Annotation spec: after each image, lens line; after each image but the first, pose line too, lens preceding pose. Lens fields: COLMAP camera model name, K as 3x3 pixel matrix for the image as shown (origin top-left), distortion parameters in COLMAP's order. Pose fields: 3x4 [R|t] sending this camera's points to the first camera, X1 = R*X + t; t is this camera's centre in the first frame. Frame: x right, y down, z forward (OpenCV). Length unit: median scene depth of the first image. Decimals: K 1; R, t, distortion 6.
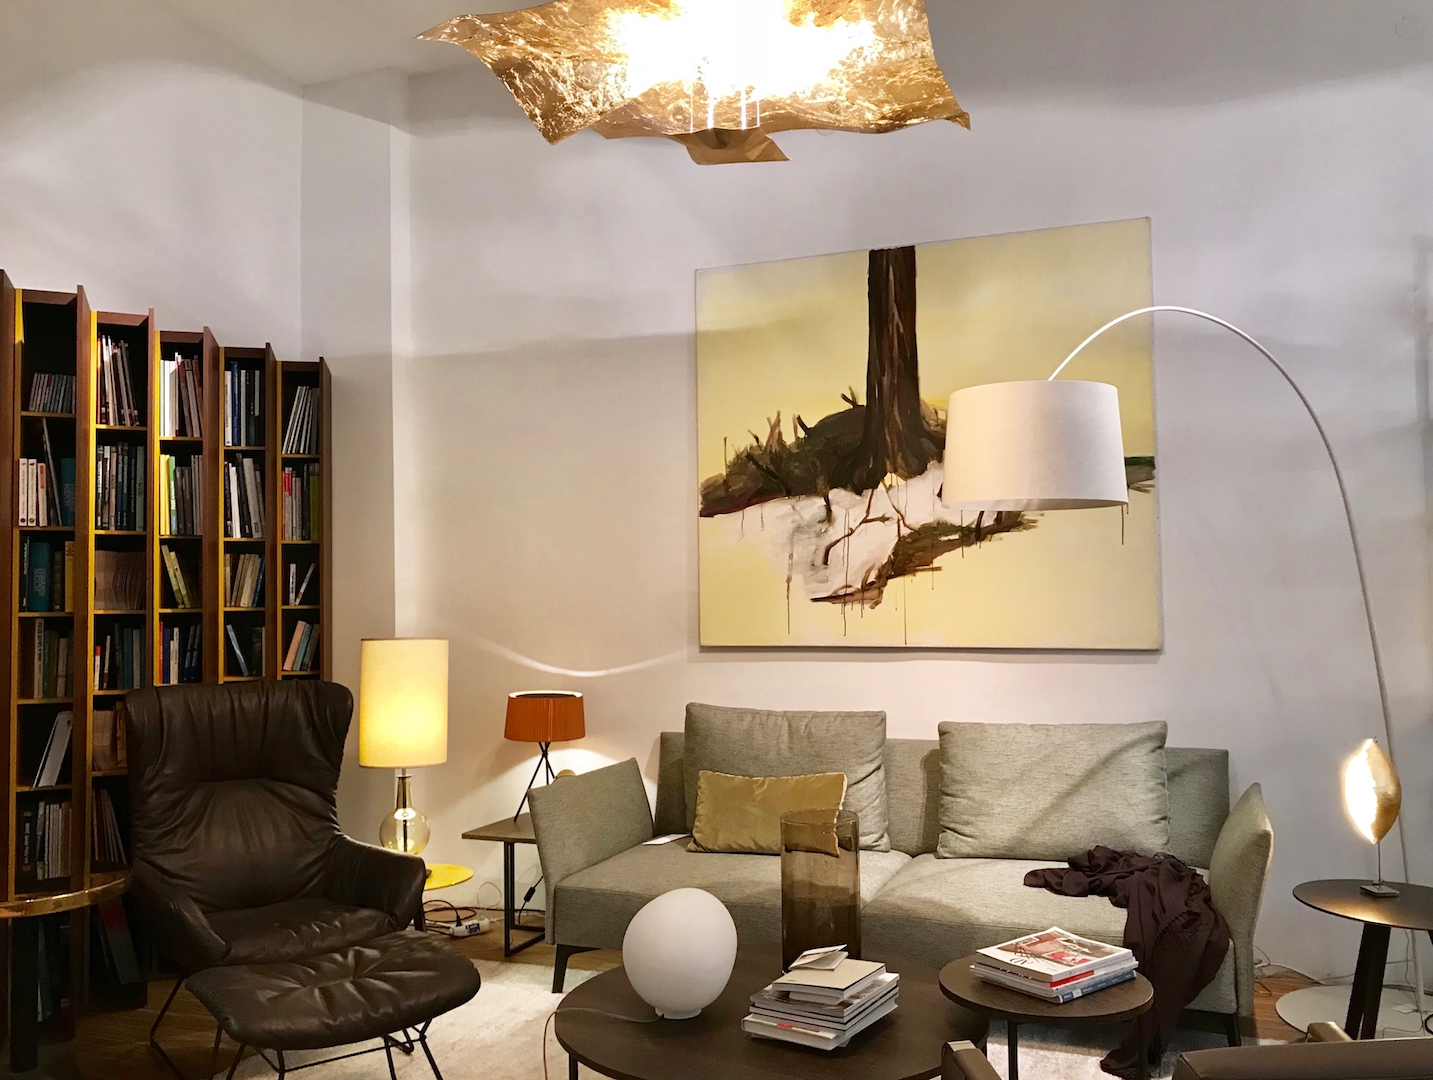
lens RADIAL K [[1197.2, 0, 710.9], [0, 1197.2, 539.7], [0, 0, 1]] dist [0.073761, -0.029685]
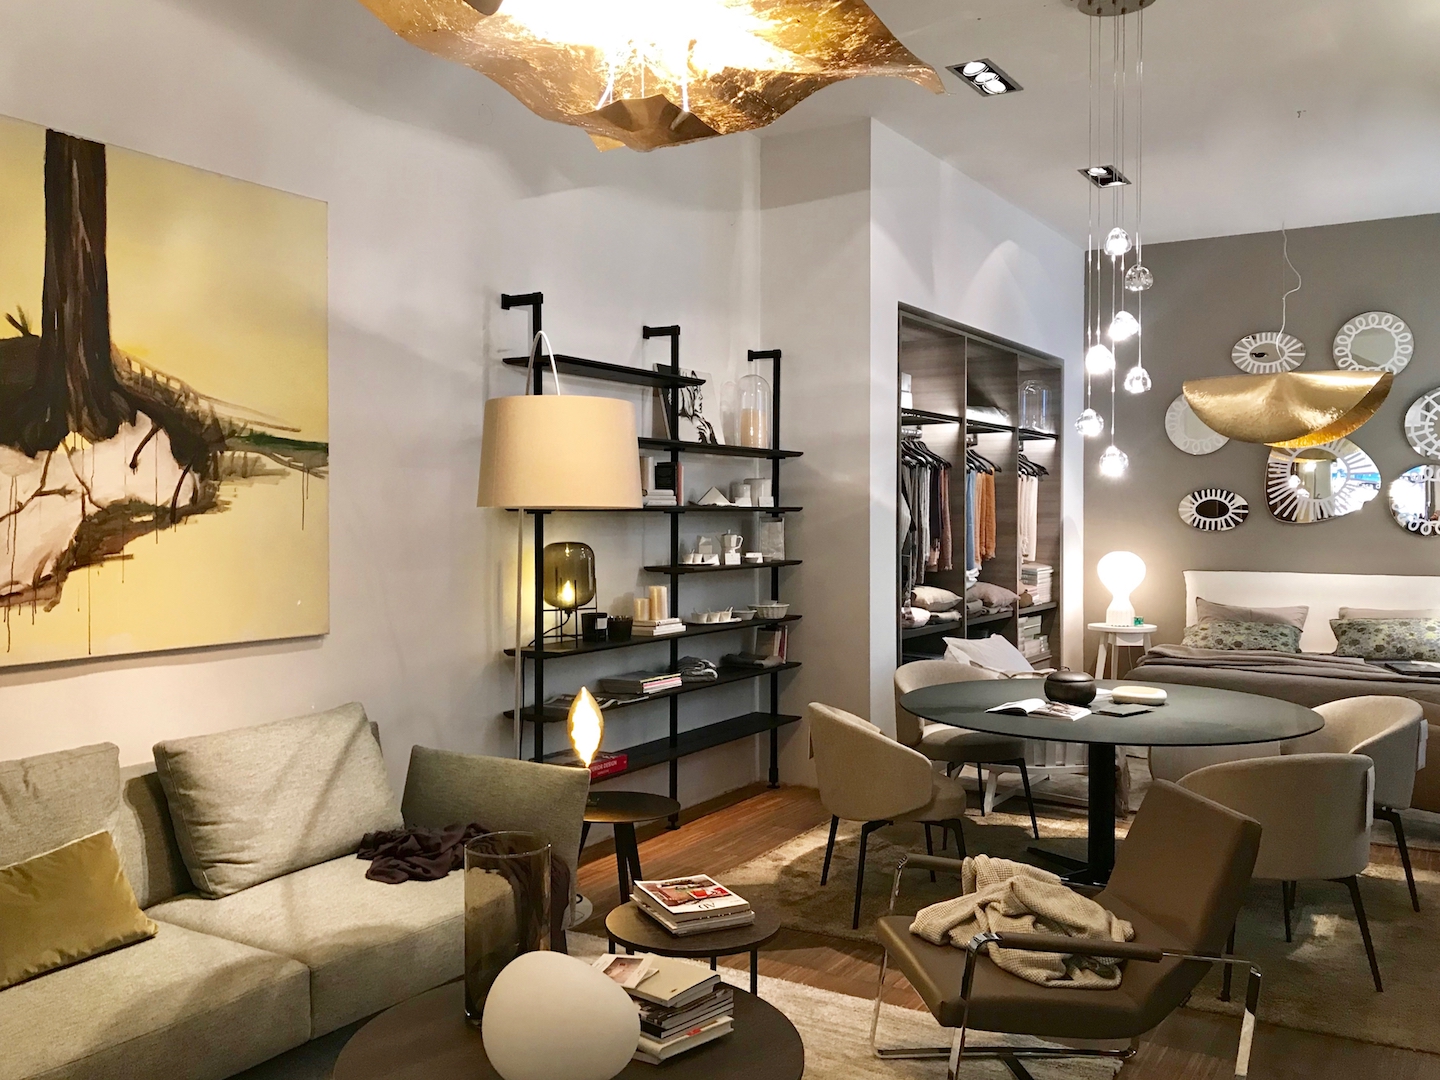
lens RADIAL K [[1203.1, 0, 714.4], [0, 1203.1, 535.0], [0, 0, 1]] dist [0.073761, -0.029685]
pose [[0.248915, 0.000968, 0.968525, -0.505810], [-0.039153, 0.999192, 0.009064, -0.013355], [-0.967734, -0.040176, 0.248751, 0.410079]]
